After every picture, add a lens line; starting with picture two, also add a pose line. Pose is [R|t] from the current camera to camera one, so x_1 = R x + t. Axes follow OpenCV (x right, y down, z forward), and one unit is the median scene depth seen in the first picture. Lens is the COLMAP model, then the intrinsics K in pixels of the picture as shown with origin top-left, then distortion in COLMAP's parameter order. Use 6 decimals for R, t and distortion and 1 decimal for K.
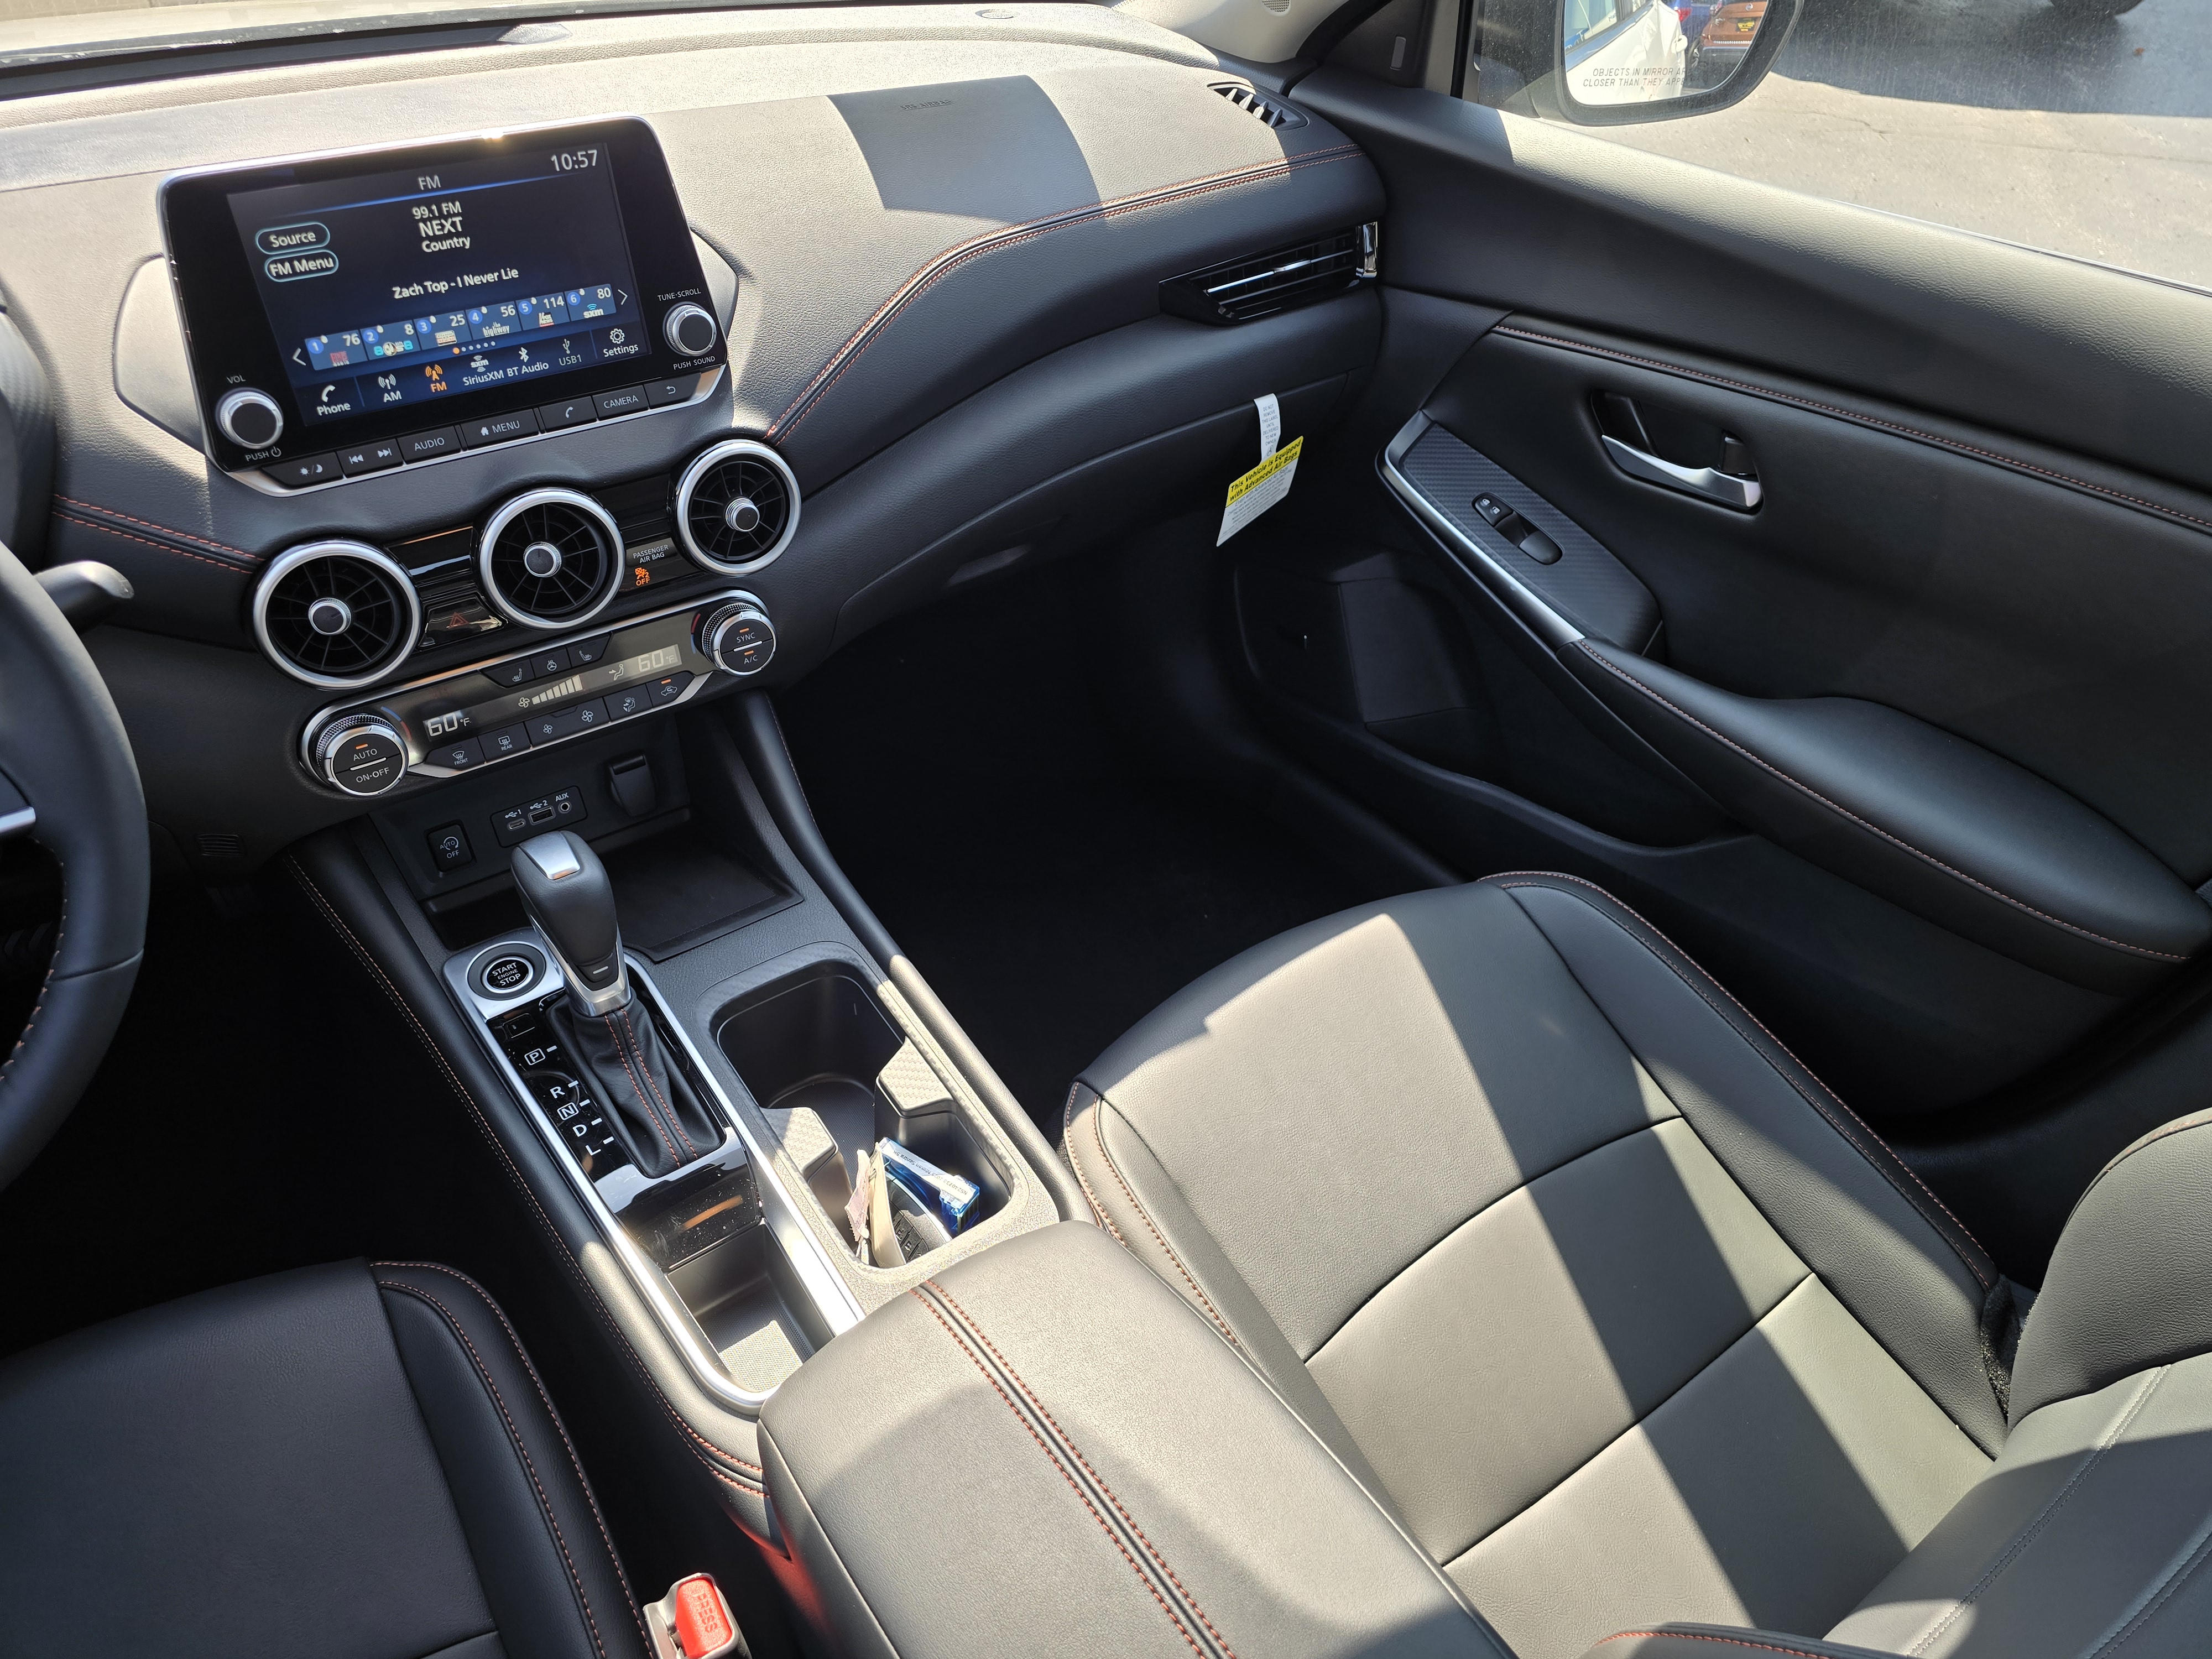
lens RADIAL K [[1497.5, 0, 1098.4], [0, 1497.5, 829.7], [0, 0, 1]] dist [0.046891, -0.047858]
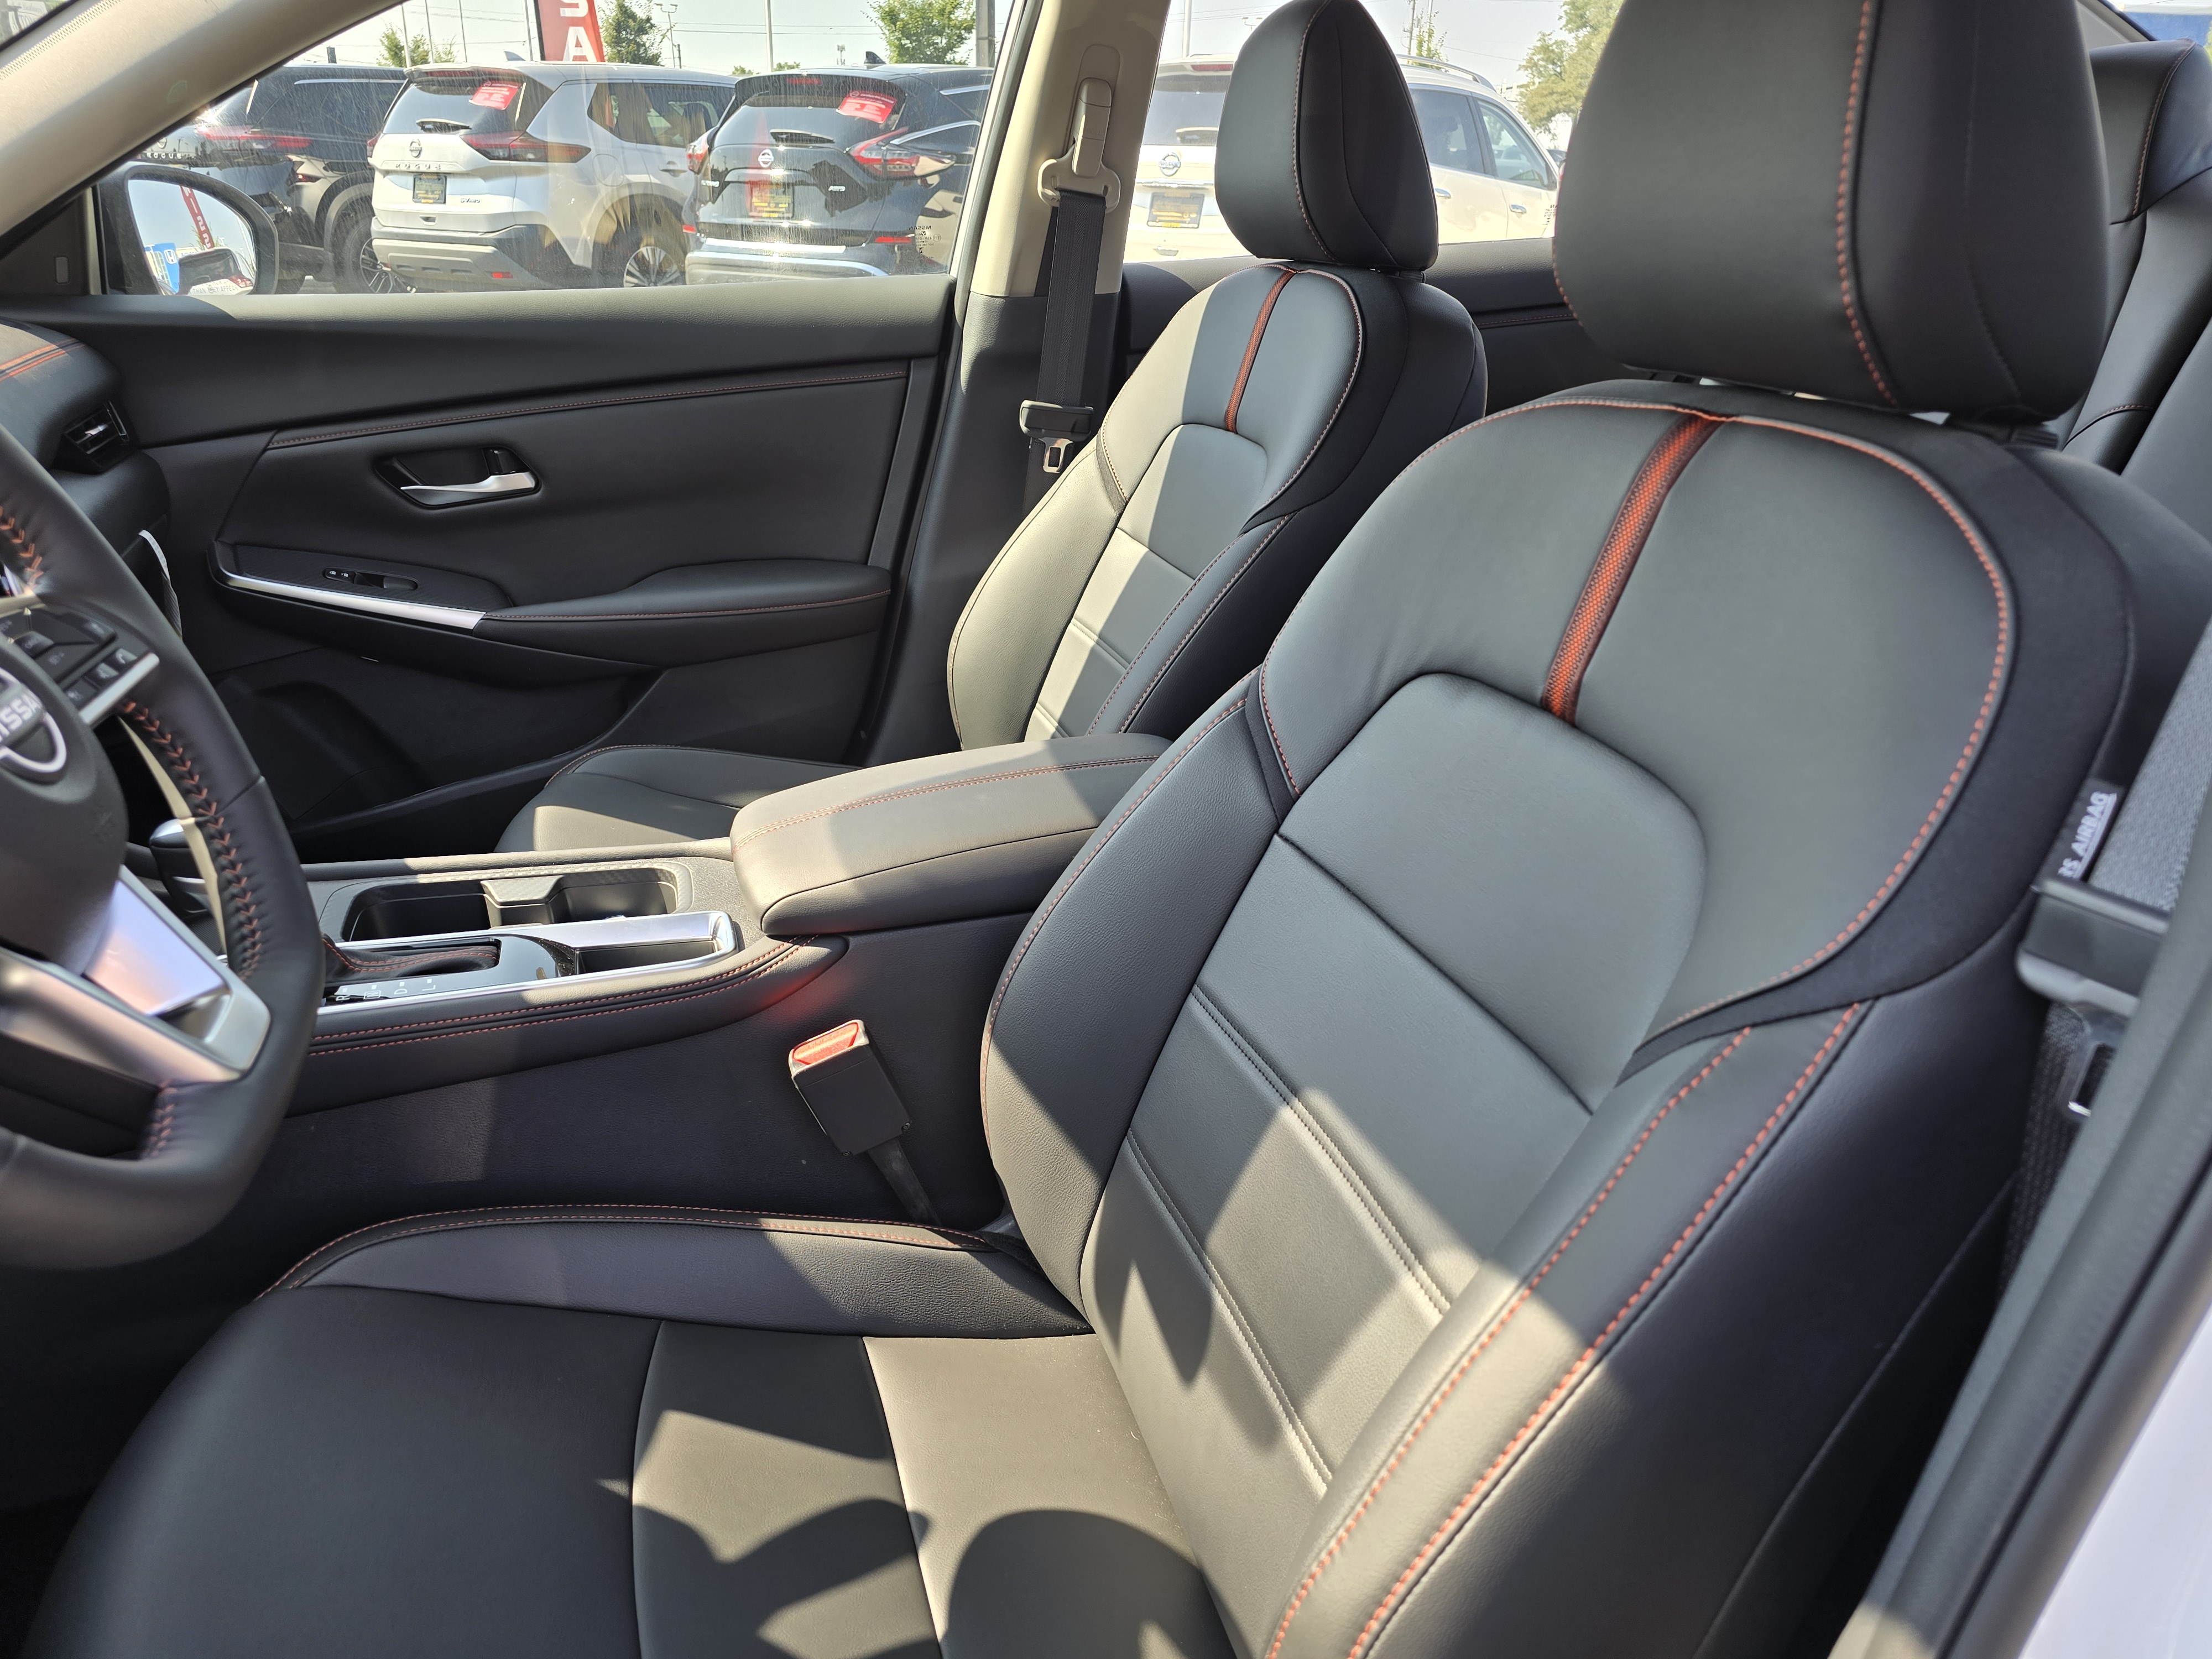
lens RADIAL K [[1497.5, 0, 1081.3], [0, 1497.5, 864.7], [0, 0, 1]] dist [0.046891, -0.047858]
pose [[0.326692, -0.400138, 0.856248, -1.015918], [0.596018, 0.790328, 0.141929, 0.243727], [-0.733509, 0.463972, 0.496684, 0.008830]]
